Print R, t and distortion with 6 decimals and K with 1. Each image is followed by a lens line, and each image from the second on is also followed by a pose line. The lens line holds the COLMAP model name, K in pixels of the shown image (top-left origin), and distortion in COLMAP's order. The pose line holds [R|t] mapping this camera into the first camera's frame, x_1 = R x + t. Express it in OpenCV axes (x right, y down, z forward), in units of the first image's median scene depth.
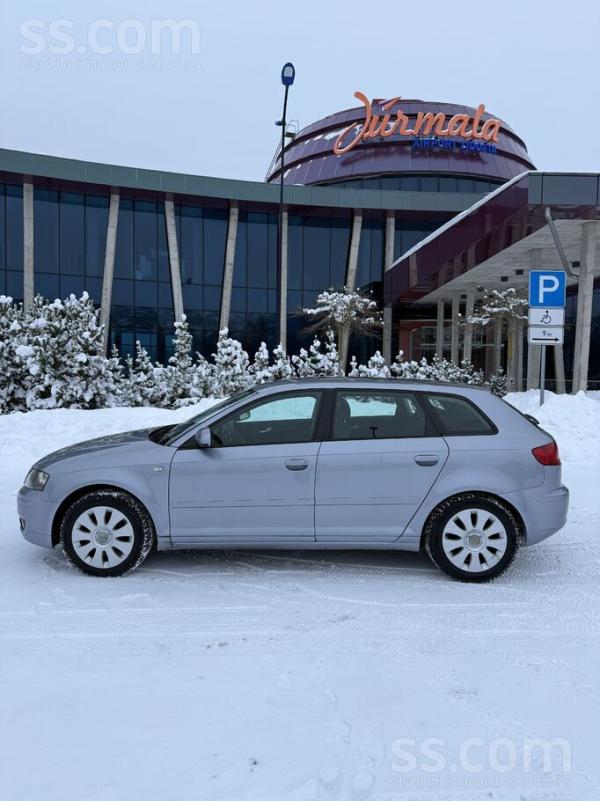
lens RADIAL K [[554.6, 0, 300.0], [0, 554.6, 400.5], [0, 0, 1]] dist [0.129505, -0.234124]
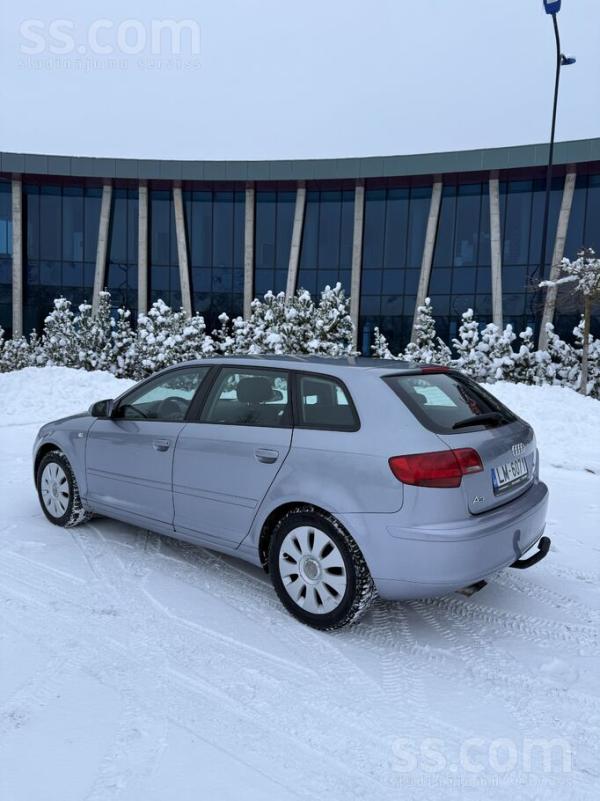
lens RADIAL K [[554.6, 0, 300.0], [0, 554.6, 400.5], [0, 0, 1]] dist [0.129505, -0.234124]
pose [[0.790081, 0.059059, -0.610150, 0.215739], [-0.049574, 0.998244, 0.032430, -0.000174], [0.610994, 0.004626, 0.791622, 0.115438]]
